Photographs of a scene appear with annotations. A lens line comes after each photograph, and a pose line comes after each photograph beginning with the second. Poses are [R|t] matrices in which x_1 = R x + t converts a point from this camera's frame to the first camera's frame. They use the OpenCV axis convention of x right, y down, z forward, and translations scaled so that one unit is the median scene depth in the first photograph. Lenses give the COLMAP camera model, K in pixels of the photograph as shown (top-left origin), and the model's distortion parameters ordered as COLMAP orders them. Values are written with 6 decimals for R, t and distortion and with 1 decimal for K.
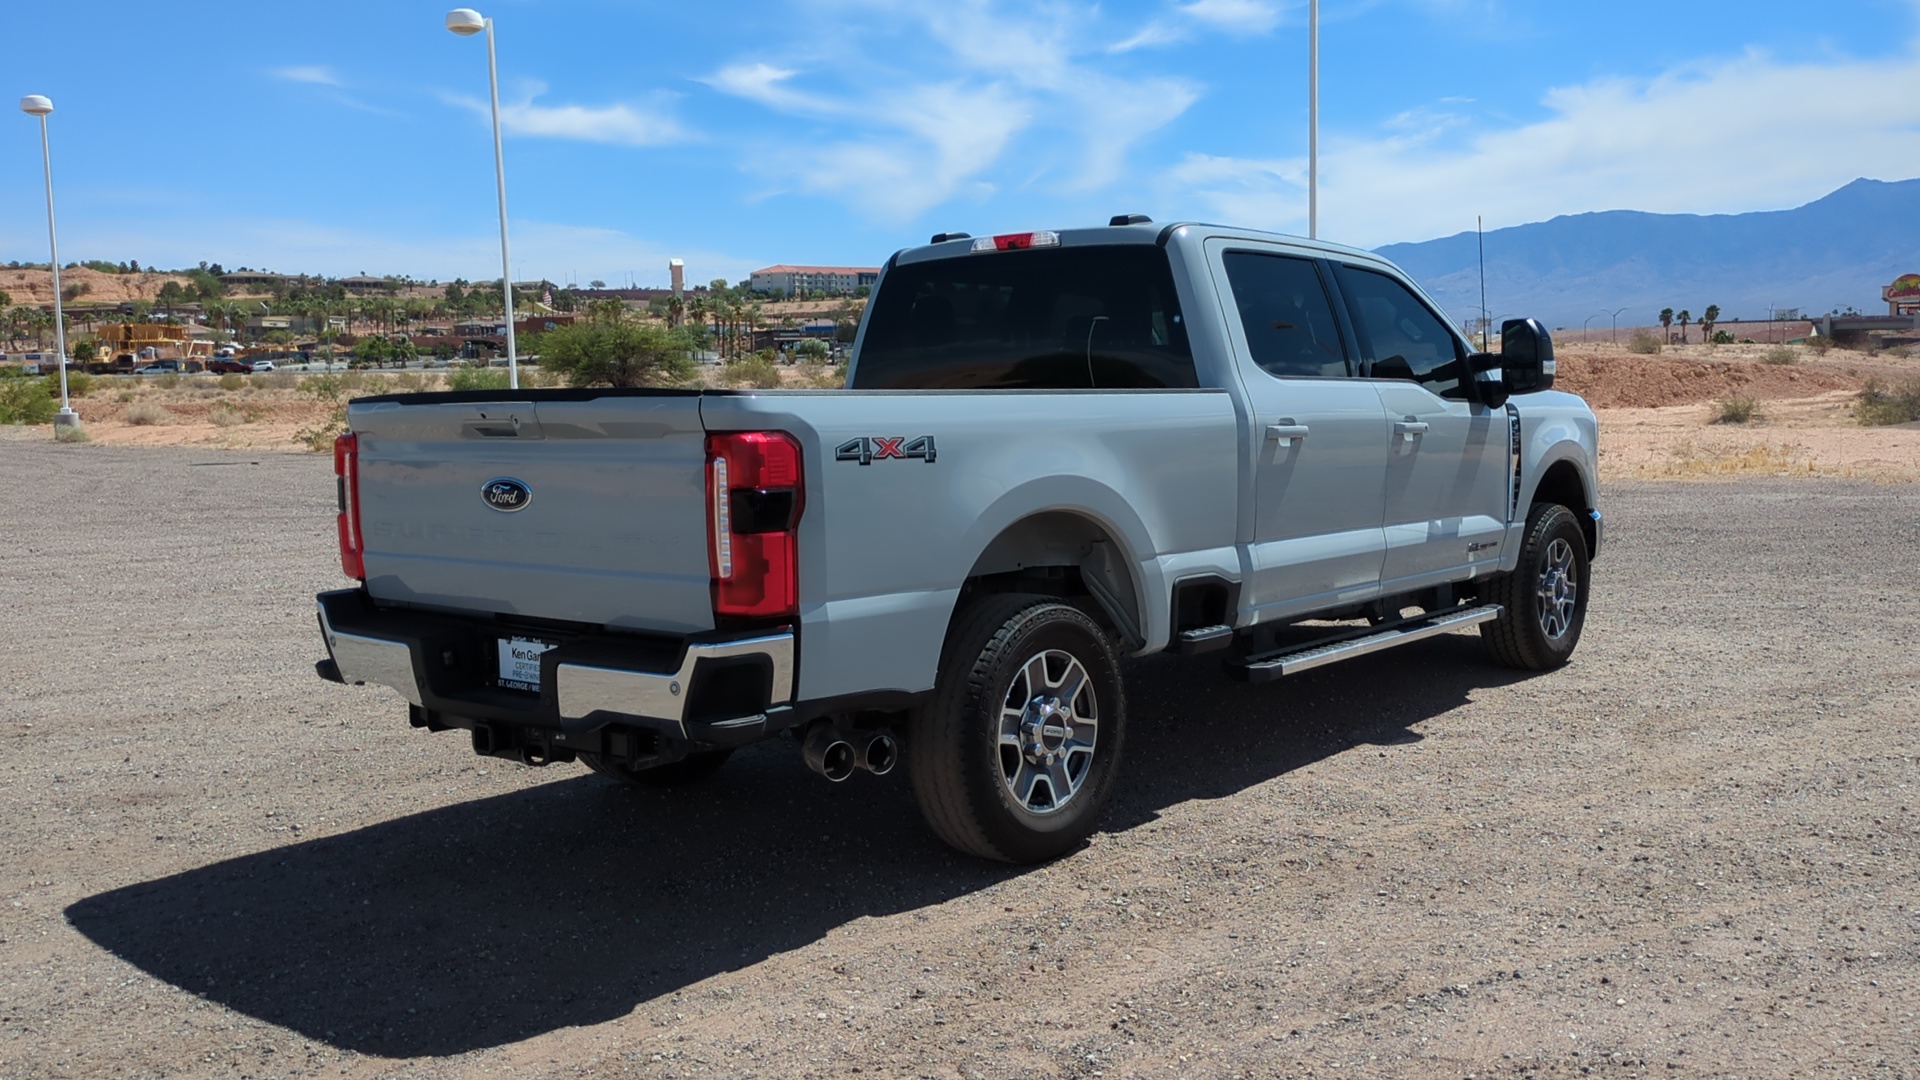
lens RADIAL K [[1660.7, 0, 971.1], [0, 1660.7, 571.8], [0, 0, 1]] dist [0.052532, -0.045455]
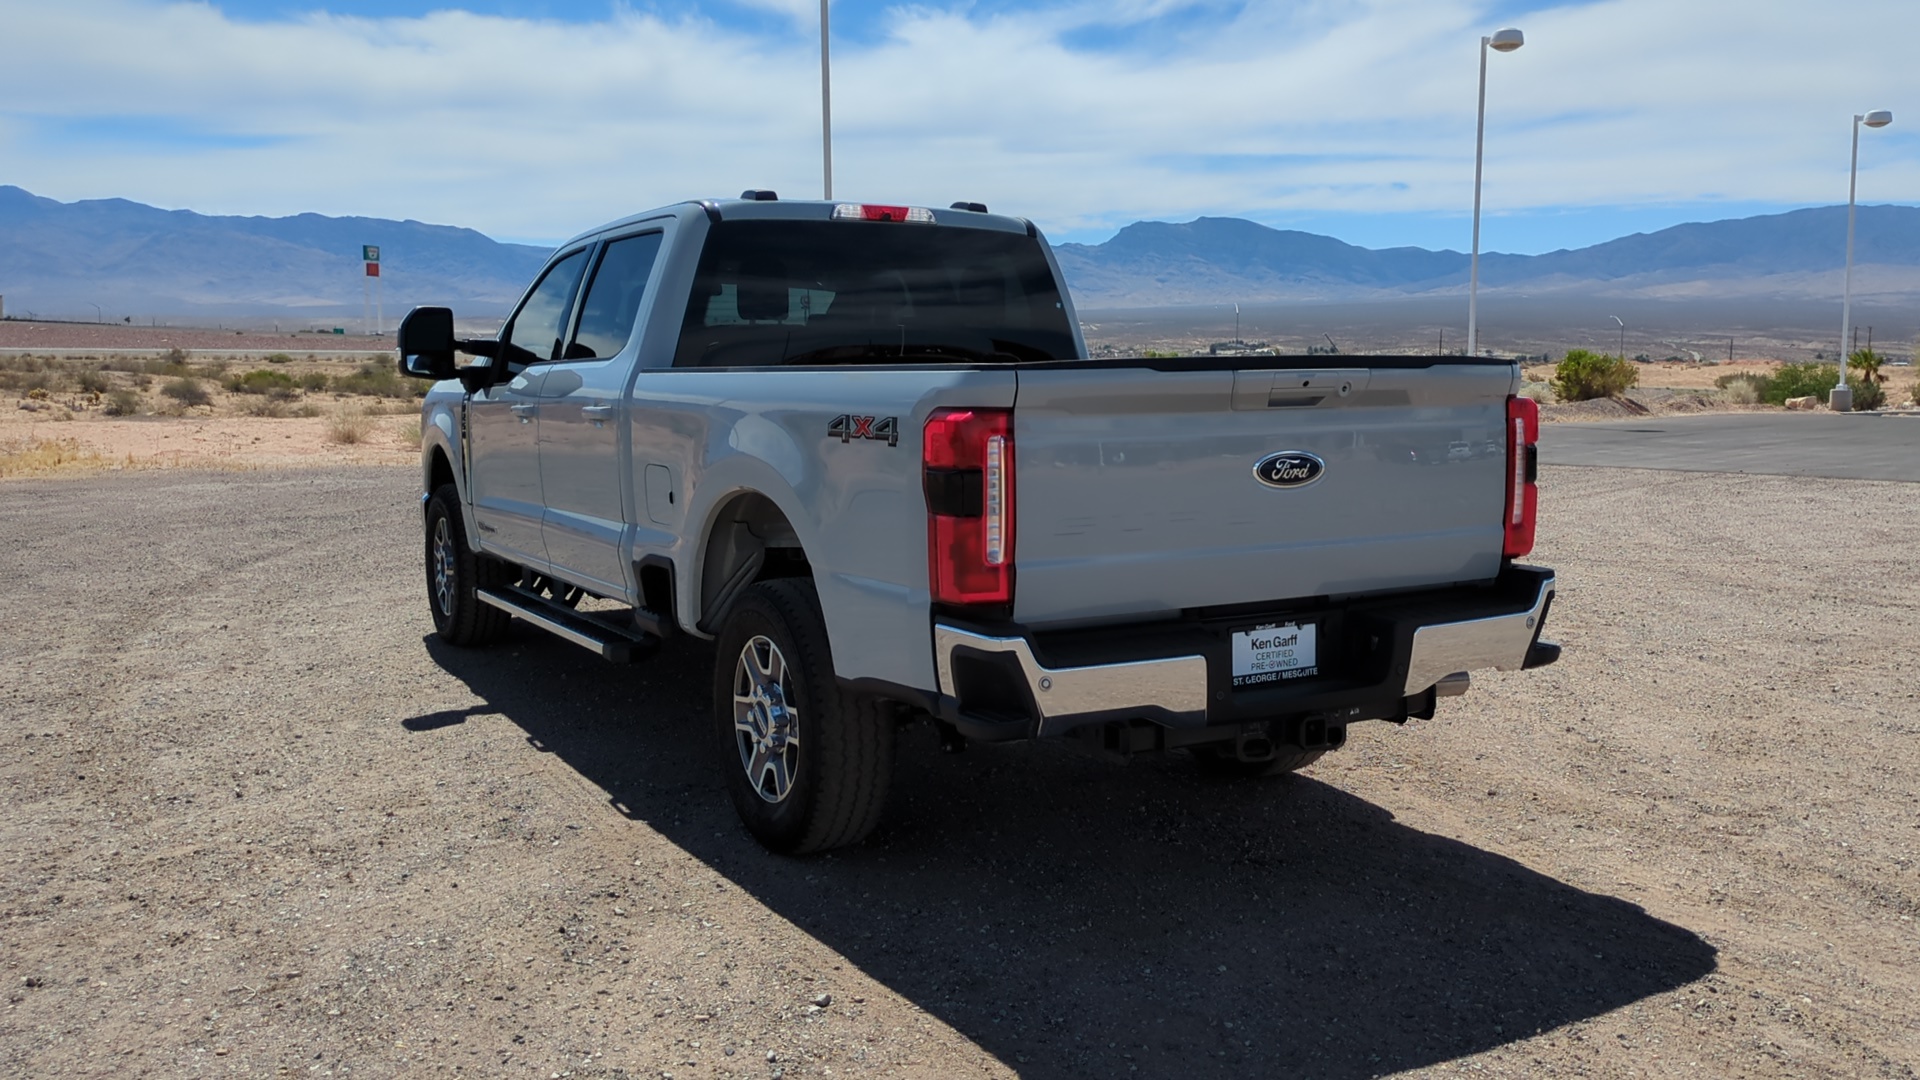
lens RADIAL K [[1660.7, 0, 991.8], [0, 1660.7, 564.4], [0, 0, 1]] dist [0.052532, -0.045455]
pose [[0.337616, -0.096227, 0.936352, -0.464631], [0.098741, 0.992893, 0.066435, -0.027605], [-0.936091, 0.070026, 0.344718, 0.323844]]
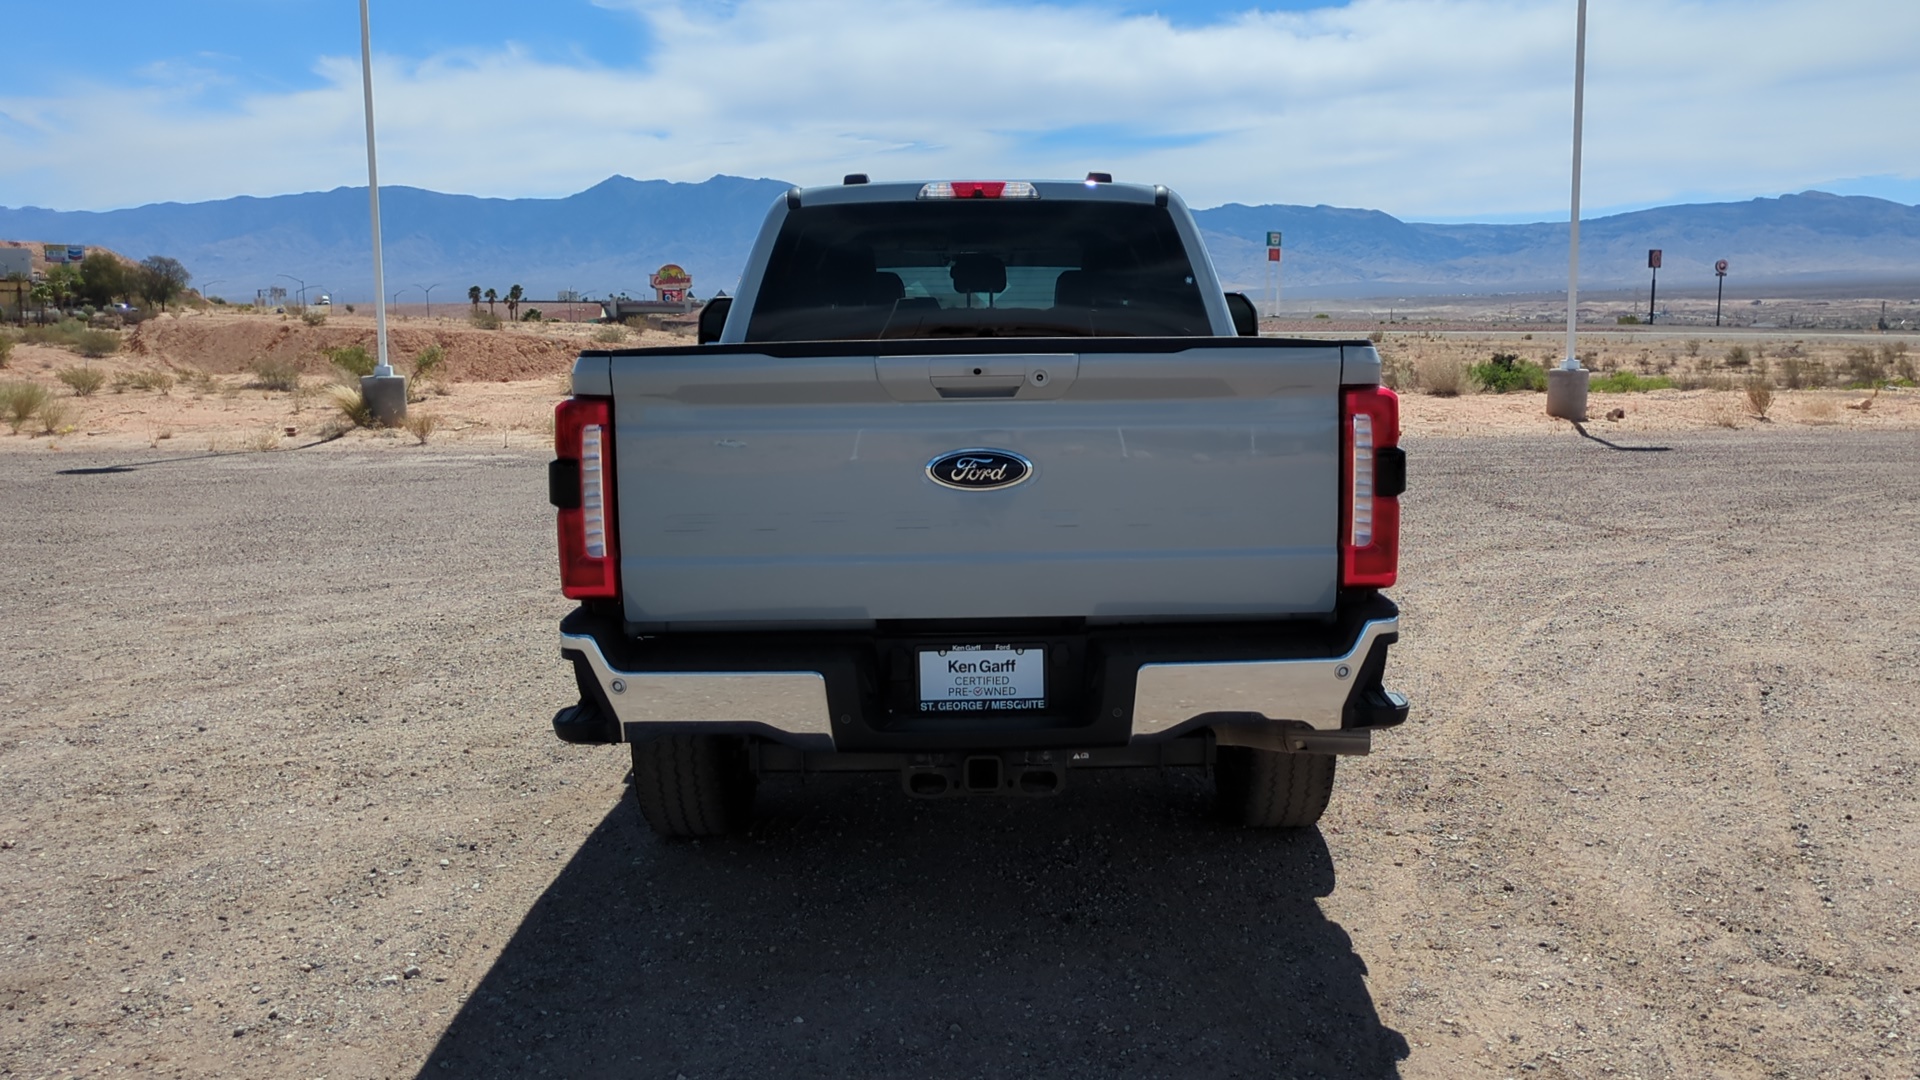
lens RADIAL K [[1660.7, 0, 979.7], [0, 1660.7, 556.4], [0, 0, 1]] dist [0.052532, -0.045455]
pose [[0.768104, -0.070589, 0.636423, -0.305615], [0.066924, 0.997312, 0.029846, -0.010927], [-0.636818, 0.019667, 0.770763, 0.147184]]
